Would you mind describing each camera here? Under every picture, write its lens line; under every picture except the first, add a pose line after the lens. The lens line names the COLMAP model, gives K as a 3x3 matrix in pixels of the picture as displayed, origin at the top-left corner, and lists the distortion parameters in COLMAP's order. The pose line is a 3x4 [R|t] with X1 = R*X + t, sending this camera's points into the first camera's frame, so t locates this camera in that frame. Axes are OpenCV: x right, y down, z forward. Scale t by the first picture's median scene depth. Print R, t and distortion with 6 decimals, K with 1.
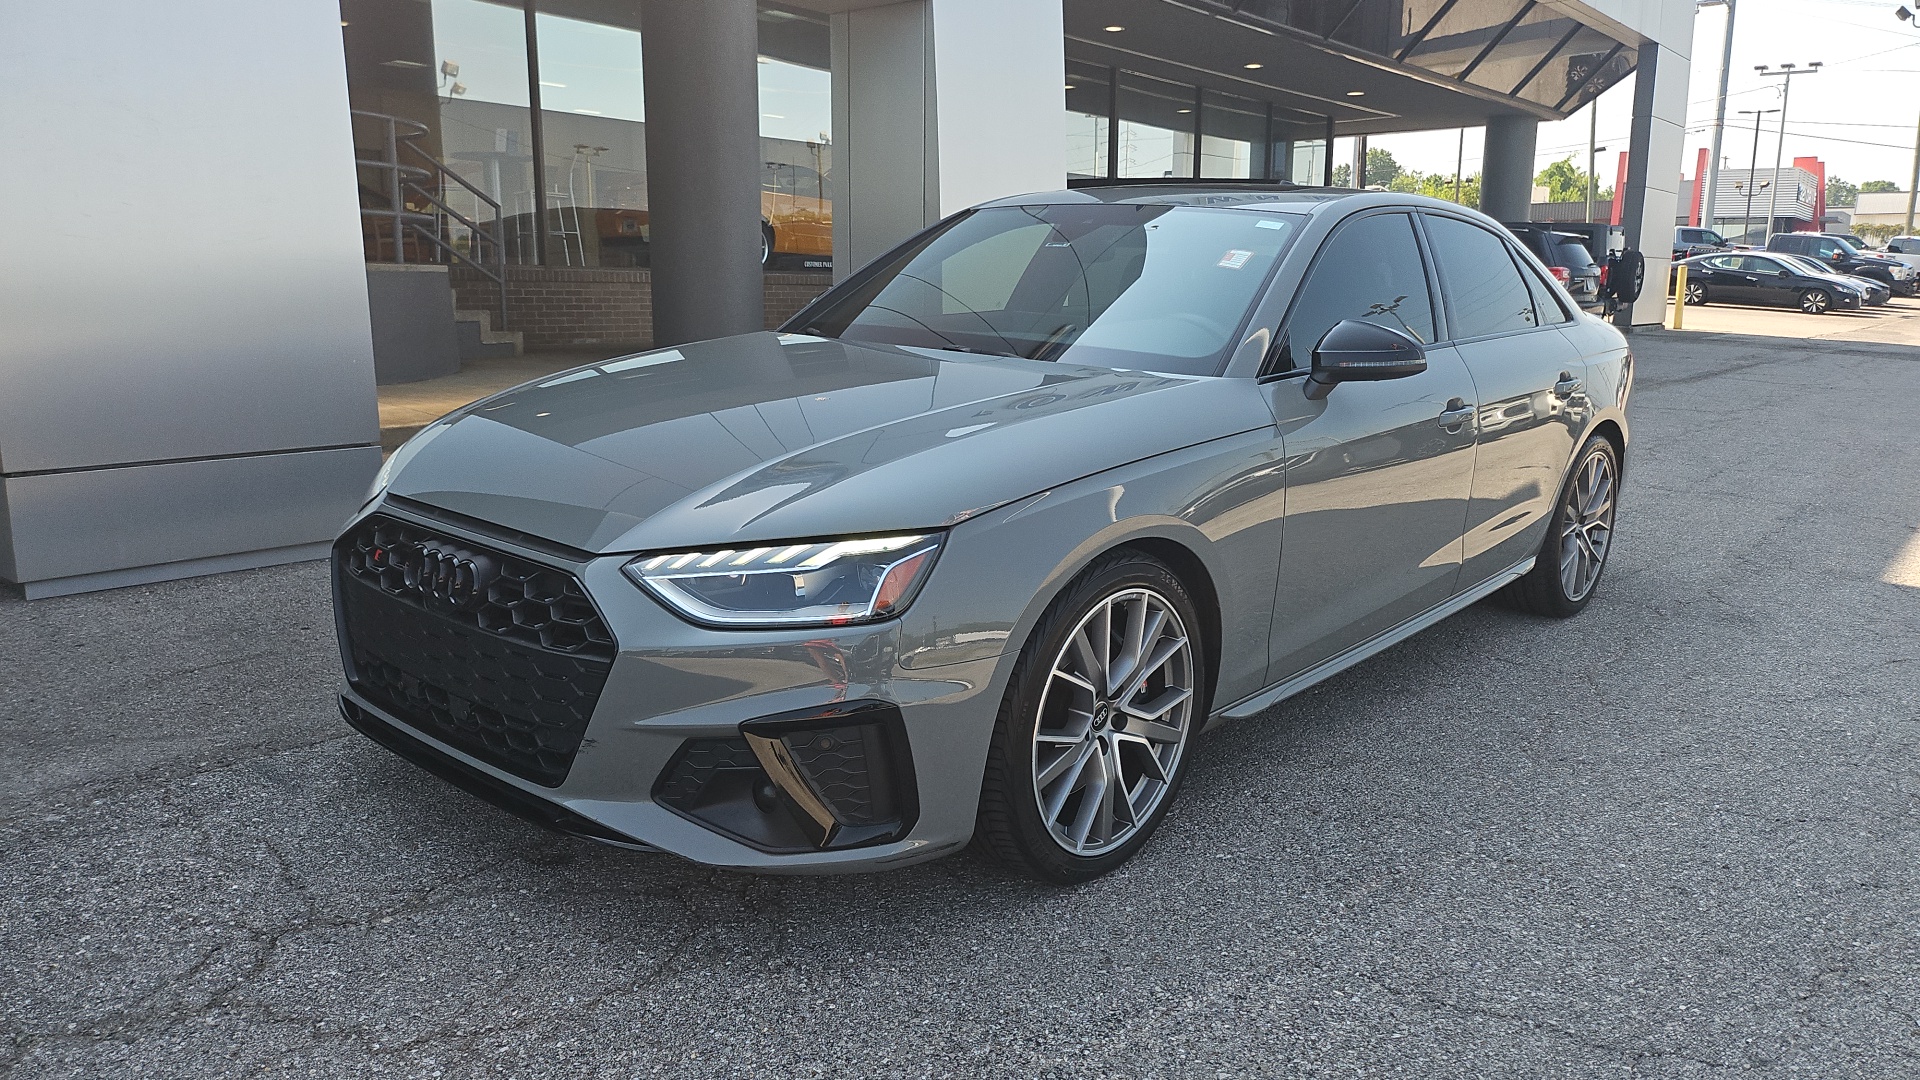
lens RADIAL K [[1368.7, 0, 956.9], [0, 1368.7, 532.1], [0, 0, 1]] dist [0.059174, -0.071611]
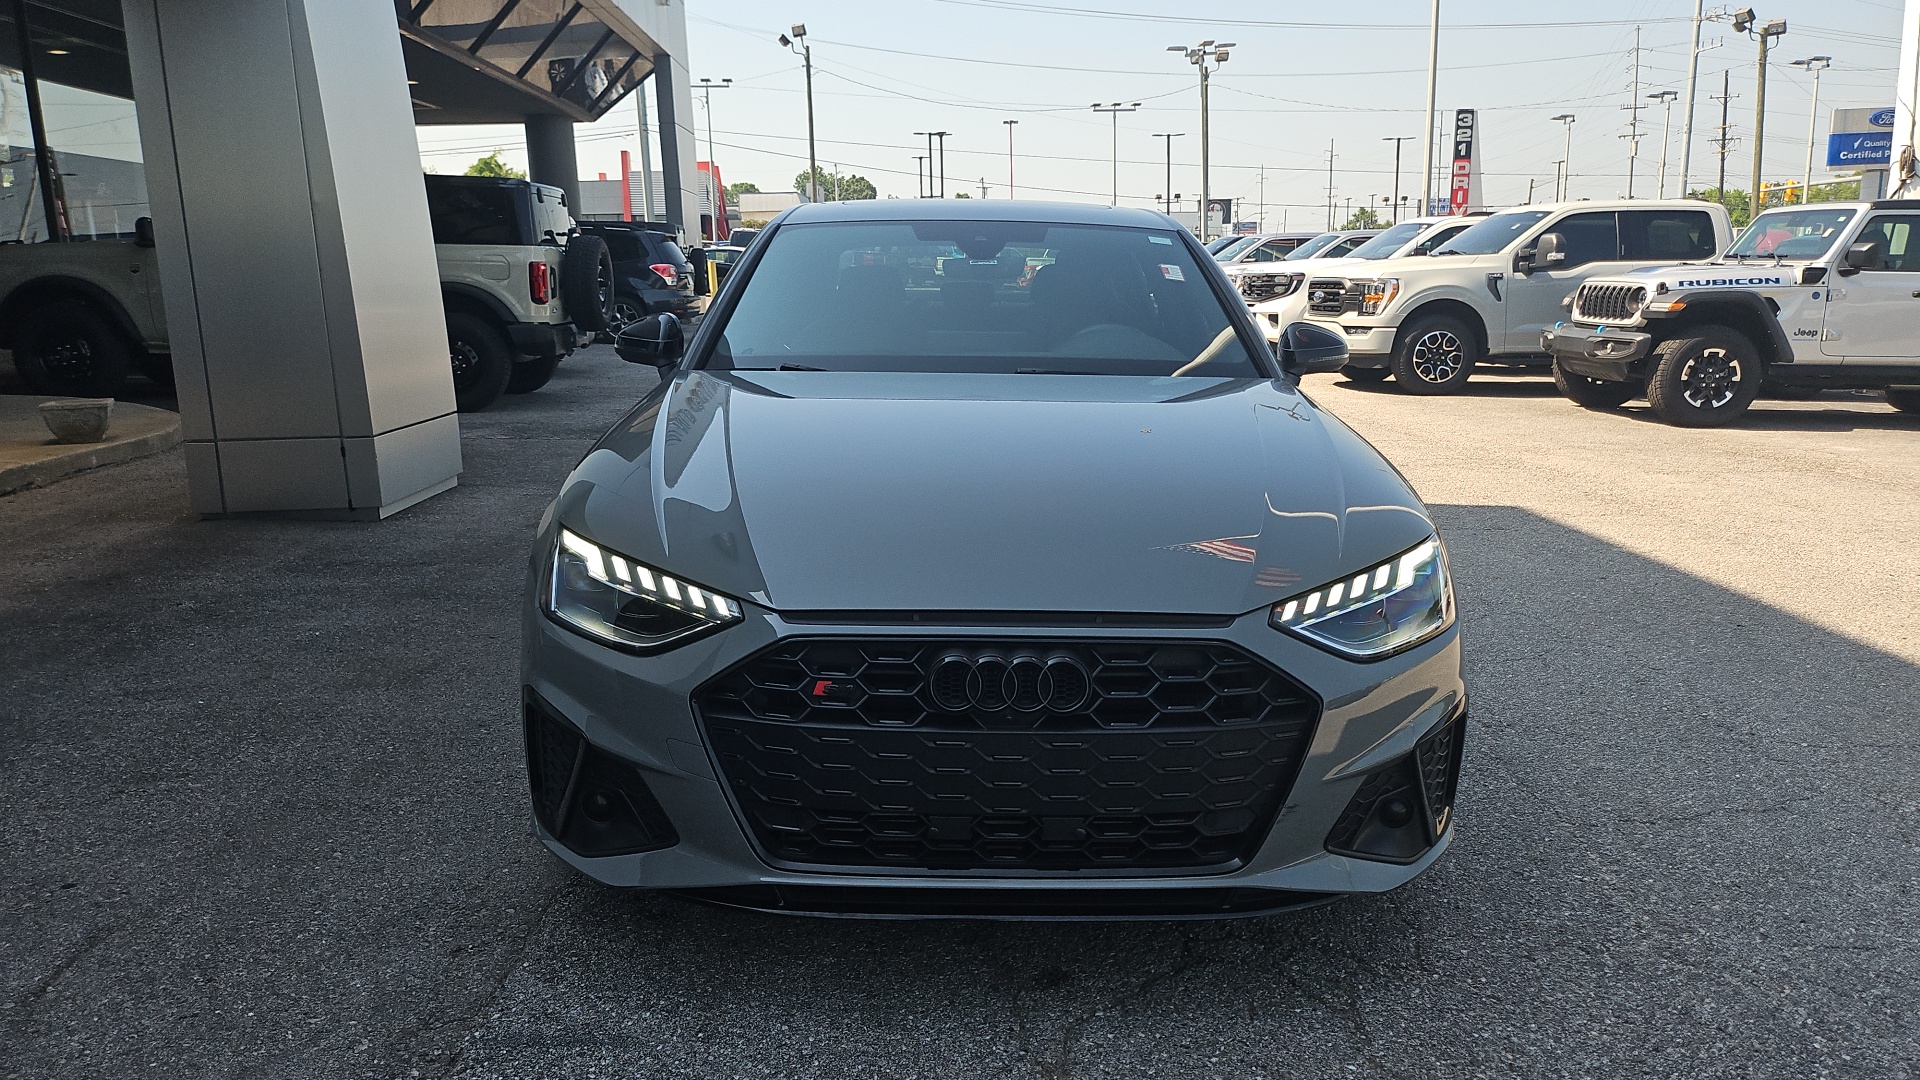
lens RADIAL K [[1388.6, 0, 959.8], [0, 1388.6, 558.4], [0, 0, 1]] dist [0.076850, -0.099548]
pose [[0.734577, -0.161135, 0.659115, -0.128903], [0.148799, 0.986003, 0.075215, -0.015244], [-0.662009, 0.042825, 0.748271, 0.051843]]
